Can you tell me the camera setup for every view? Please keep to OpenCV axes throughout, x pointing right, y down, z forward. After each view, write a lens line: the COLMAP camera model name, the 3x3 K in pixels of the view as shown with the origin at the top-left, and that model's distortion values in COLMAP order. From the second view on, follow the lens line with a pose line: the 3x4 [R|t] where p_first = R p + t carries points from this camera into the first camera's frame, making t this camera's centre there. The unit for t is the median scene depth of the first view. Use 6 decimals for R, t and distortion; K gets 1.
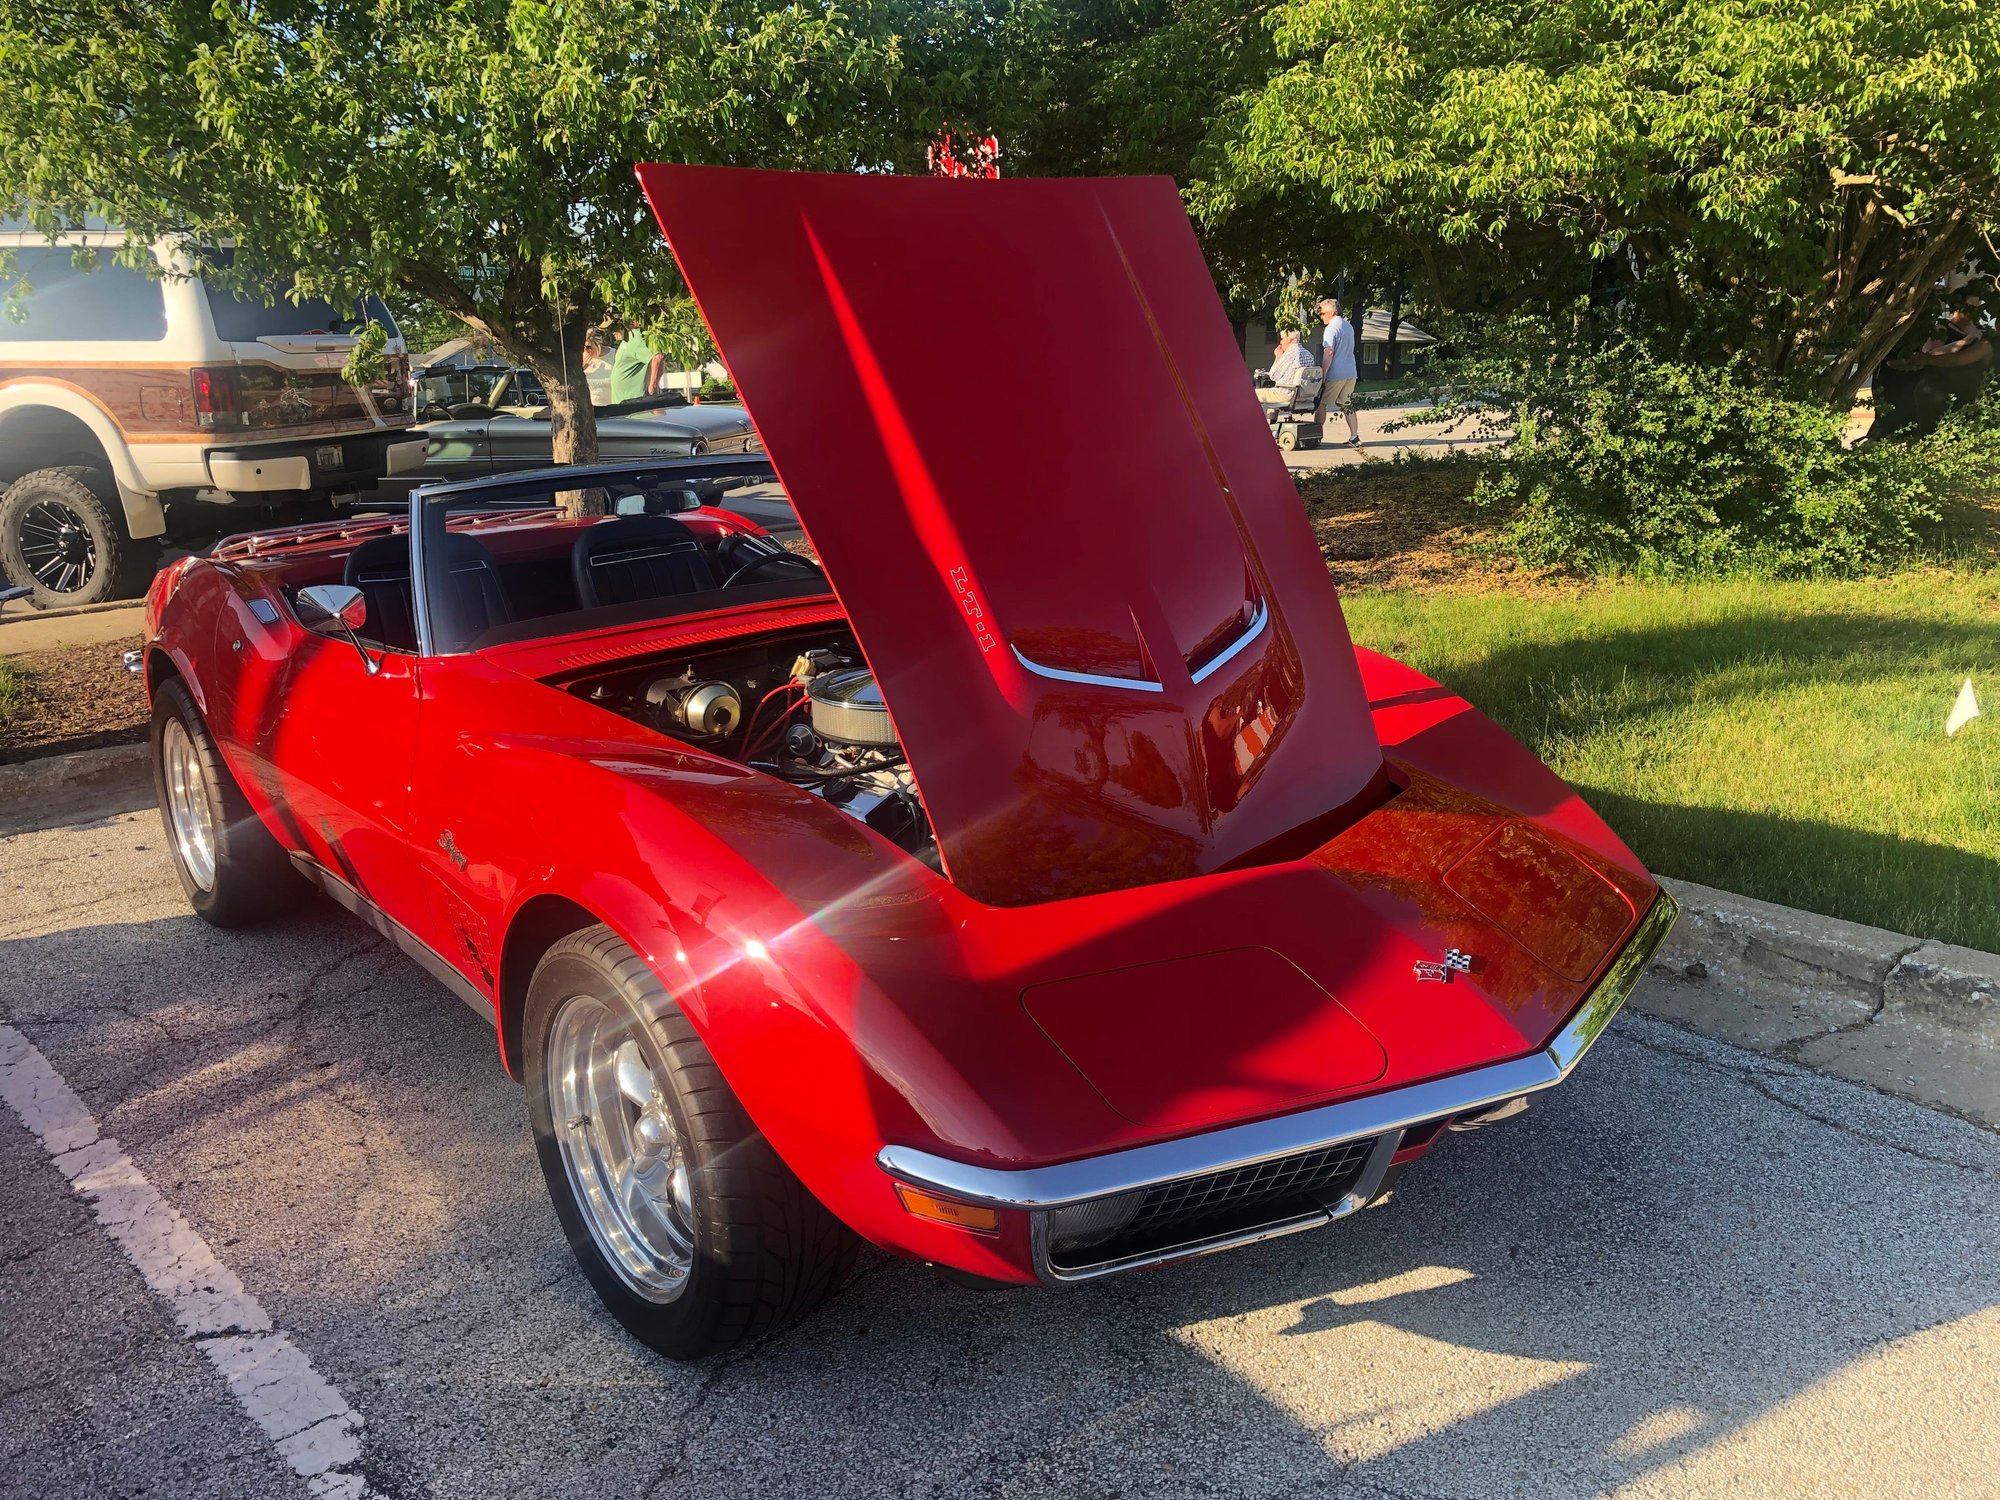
lens RADIAL K [[1638.5, 0, 1000.0], [0, 1638.5, 750.0], [0, 0, 1]] dist [0.003371, 0.013468]
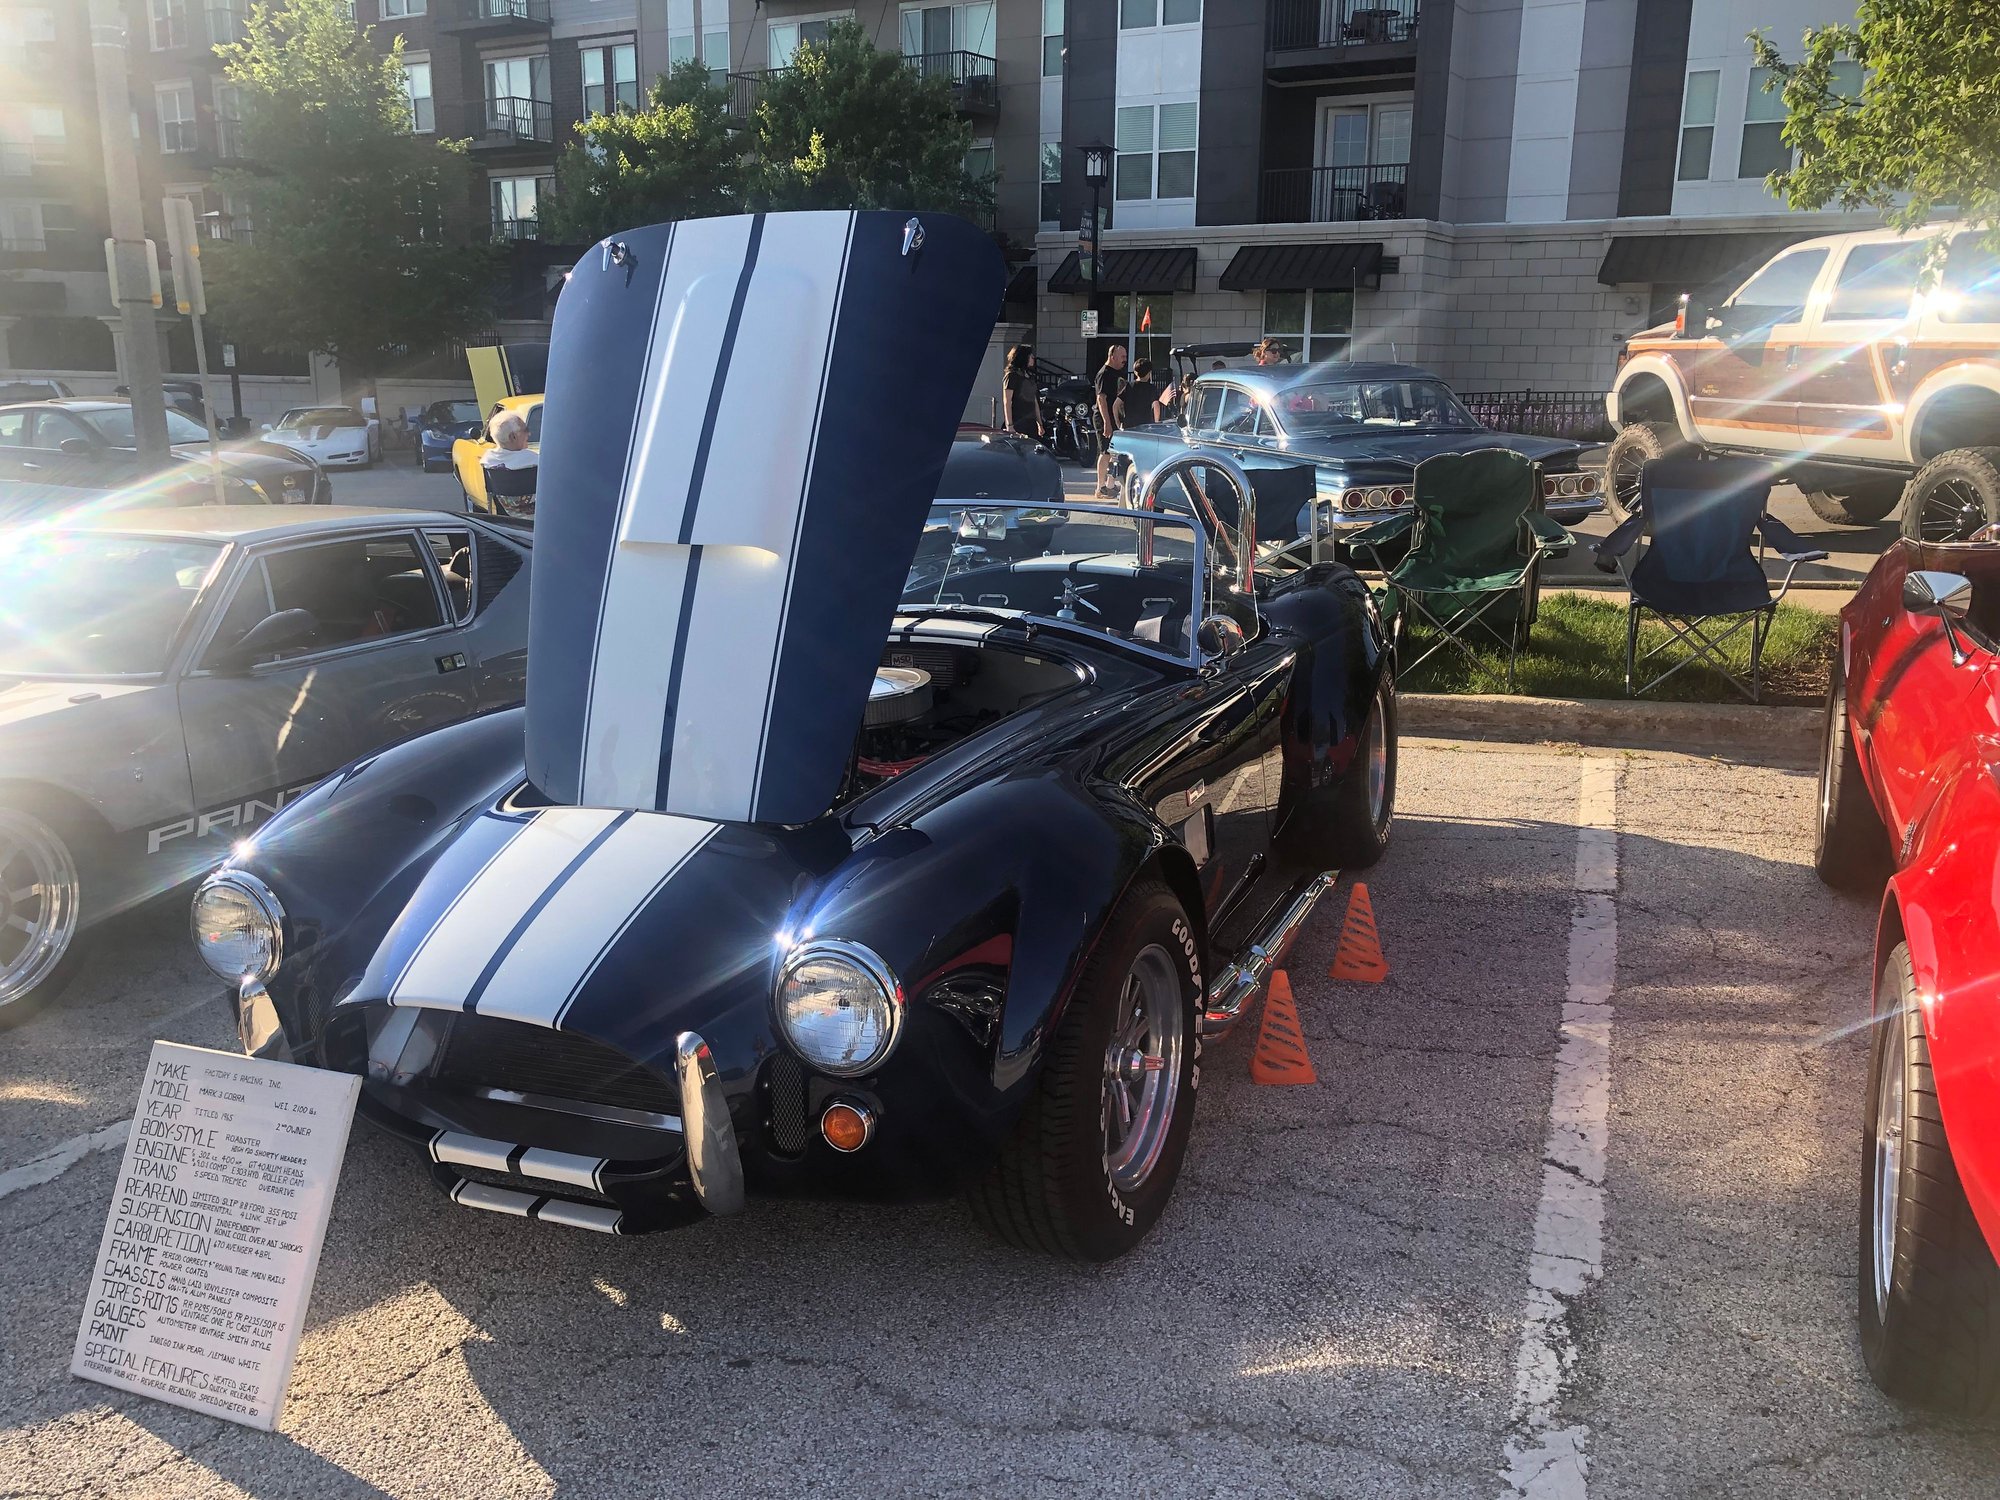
lens RADIAL K [[1638.5, 0, 1000.0], [0, 1638.5, 750.0], [0, 0, 1]] dist [0.003371, 0.013468]
pose [[0.445803, 0.222826, -0.866953, 0.263610], [-0.212059, 0.967241, 0.139558, -0.014337], [0.869650, 0.121630, 0.478451, 0.032707]]
